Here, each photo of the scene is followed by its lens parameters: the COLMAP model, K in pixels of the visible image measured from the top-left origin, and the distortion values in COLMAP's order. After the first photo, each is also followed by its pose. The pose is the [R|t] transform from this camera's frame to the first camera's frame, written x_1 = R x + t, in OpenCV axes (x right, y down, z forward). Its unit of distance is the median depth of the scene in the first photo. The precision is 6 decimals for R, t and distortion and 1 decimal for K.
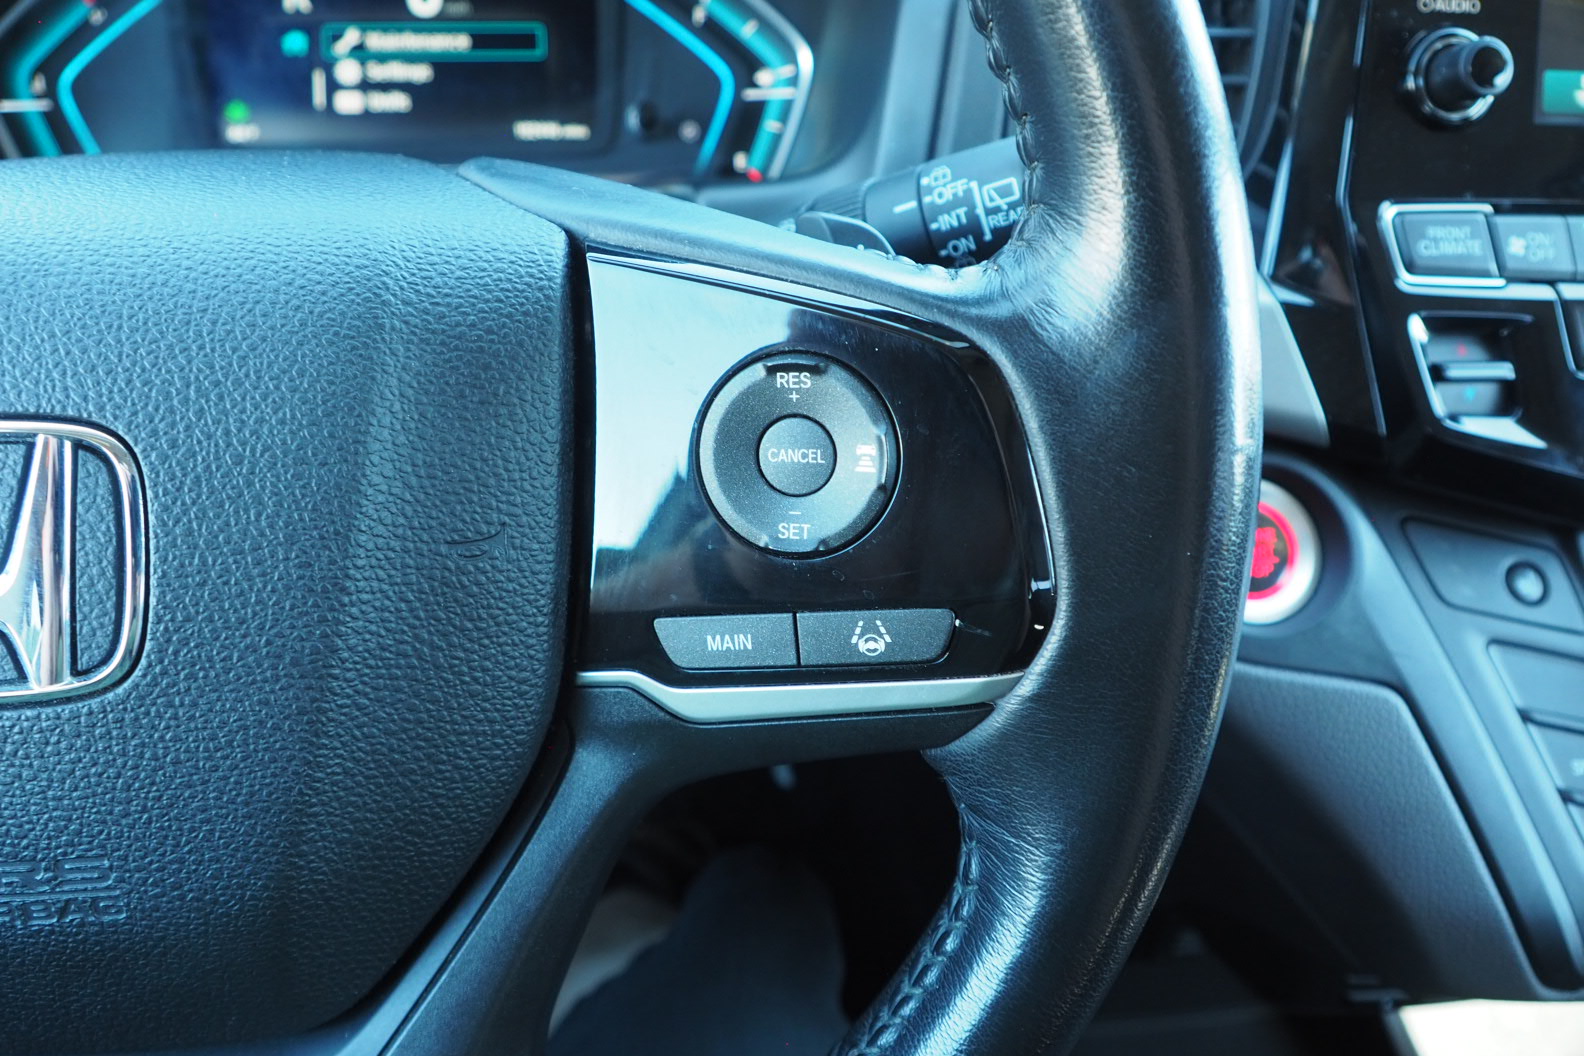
lens RADIAL K [[1079.7, 0, 792.0], [0, 1079.7, 528.0], [0, 0, 1]] dist [-0.043967, -0.001271]
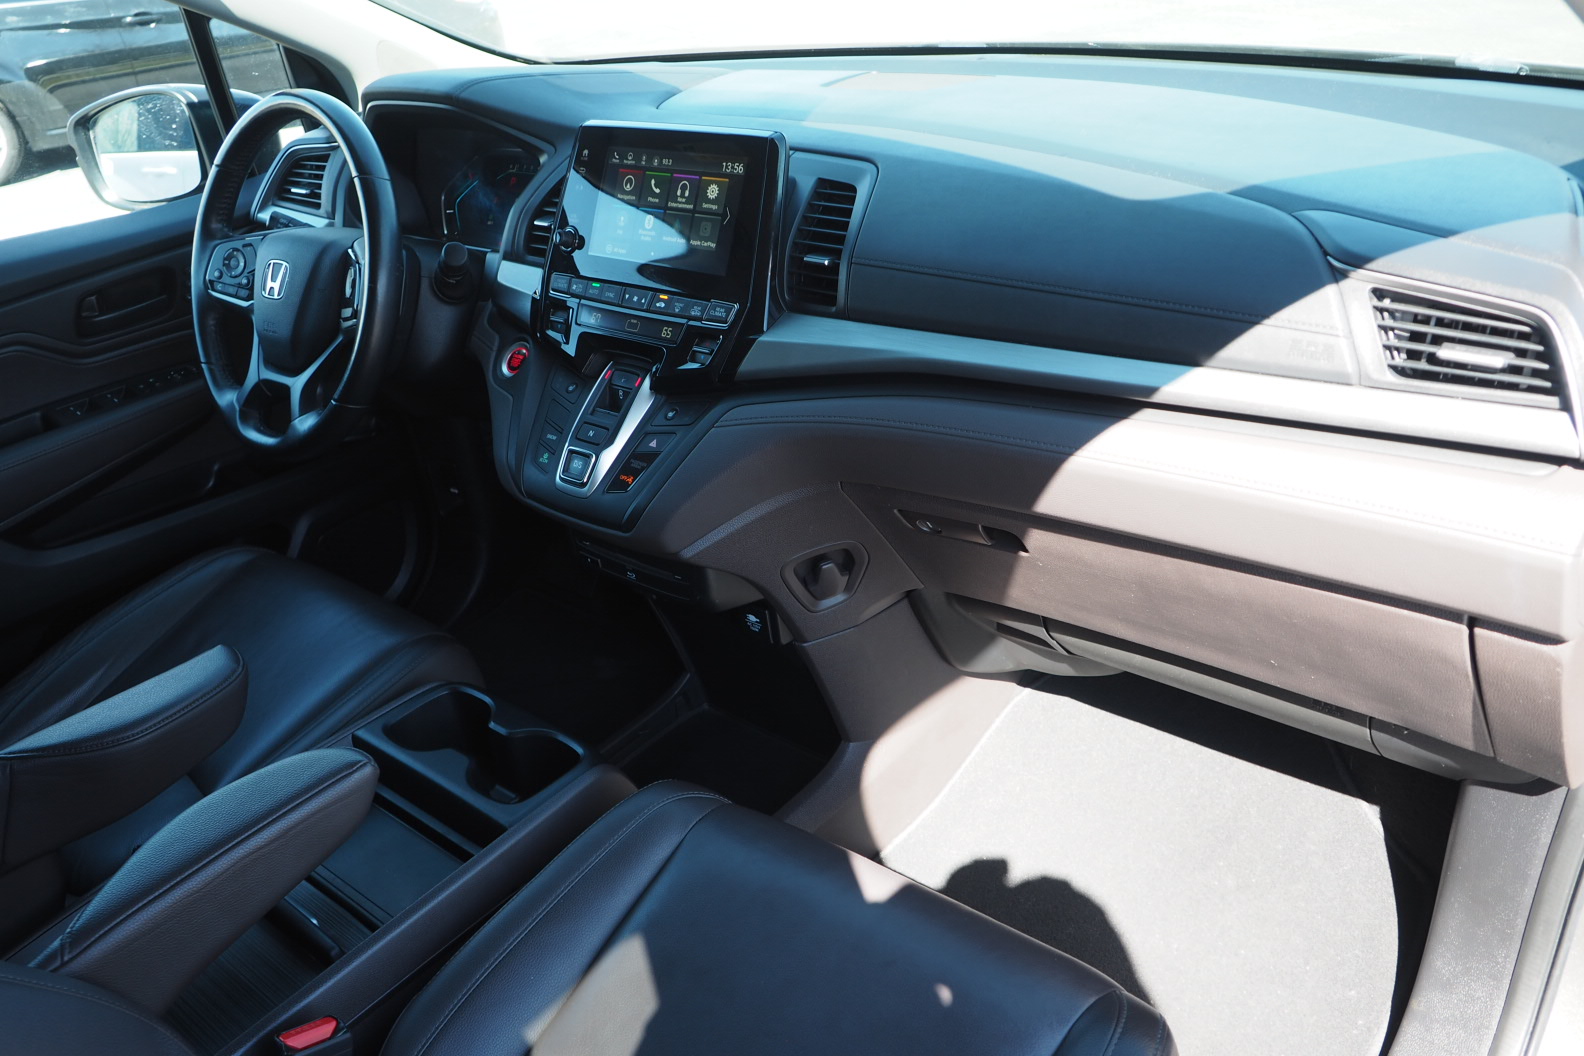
lens RADIAL K [[1303.8, 0, 792.0], [0, 1303.8, 528.0], [0, 0, 1]] dist [-0.011025, -0.004679]
pose [[0.675036, 0.251937, -0.693437, 4.408968], [-0.326192, 0.944952, 0.025781, 0.146188], [0.661759, 0.208791, 0.720056, -1.496596]]
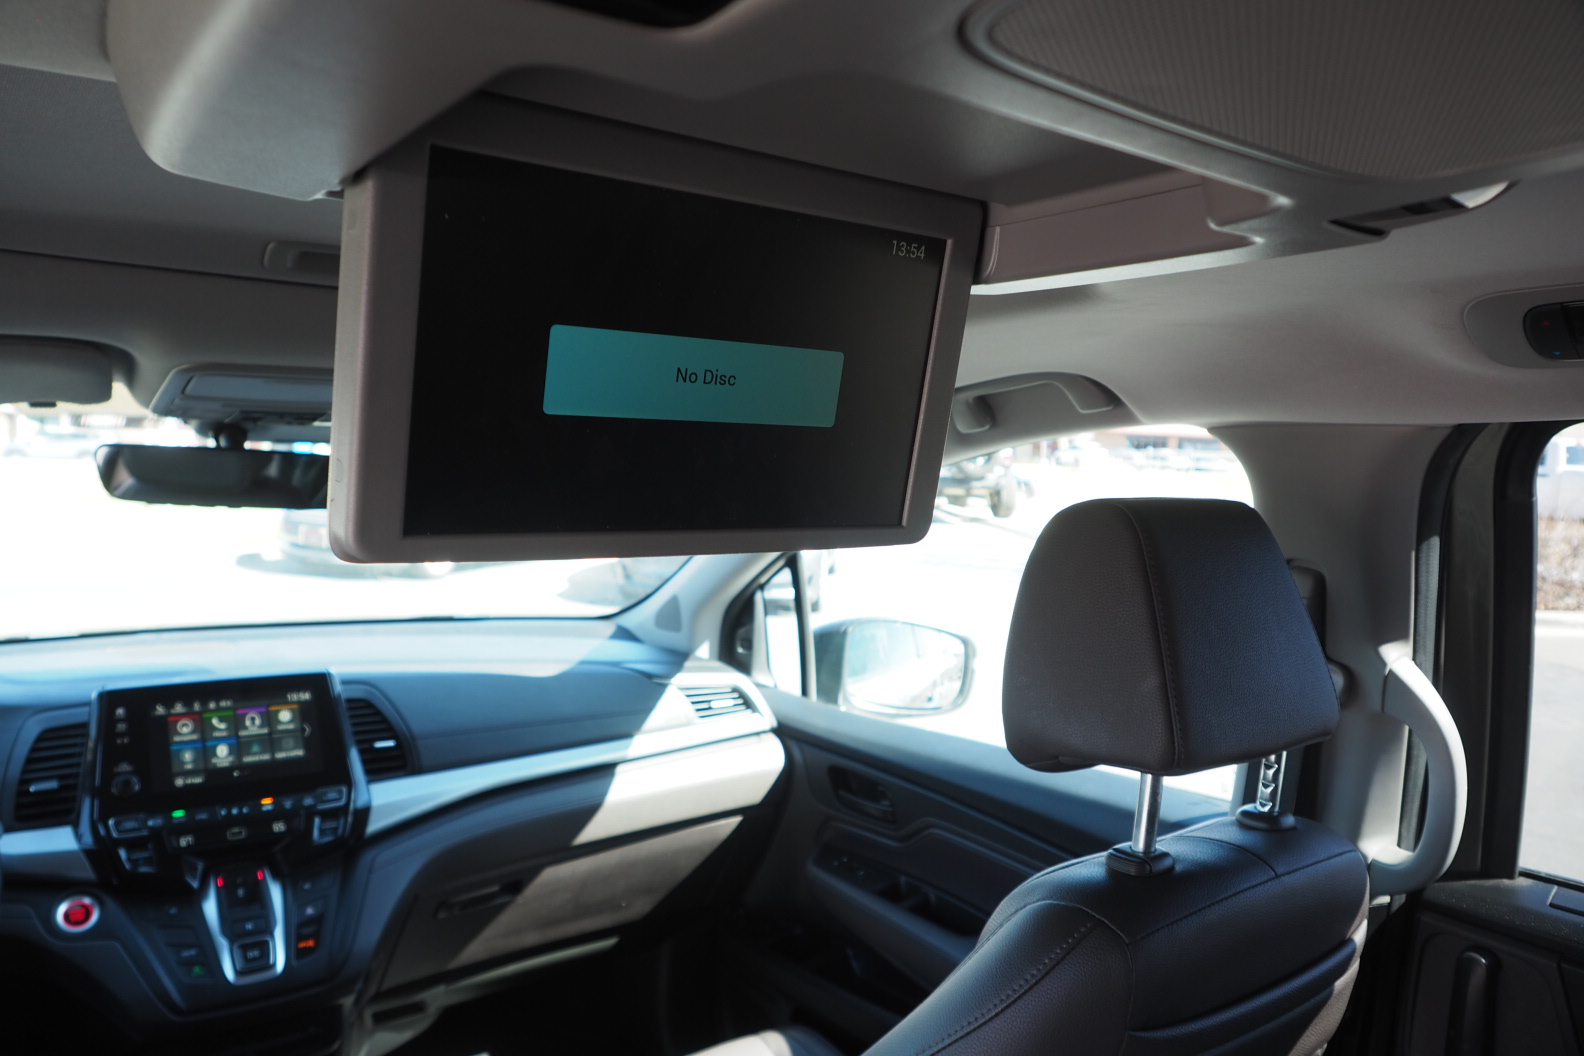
lens RADIAL K [[1120.3, 0, 792.0], [0, 1120.3, 528.0], [0, 0, 1]] dist [-0.036853, 0.002114]
pose [[0.864478, -0.038190, 0.501218, 0.734793], [0.291618, 0.850266, -0.438184, 1.322614], [-0.409434, 0.524965, 0.746174, -3.699778]]
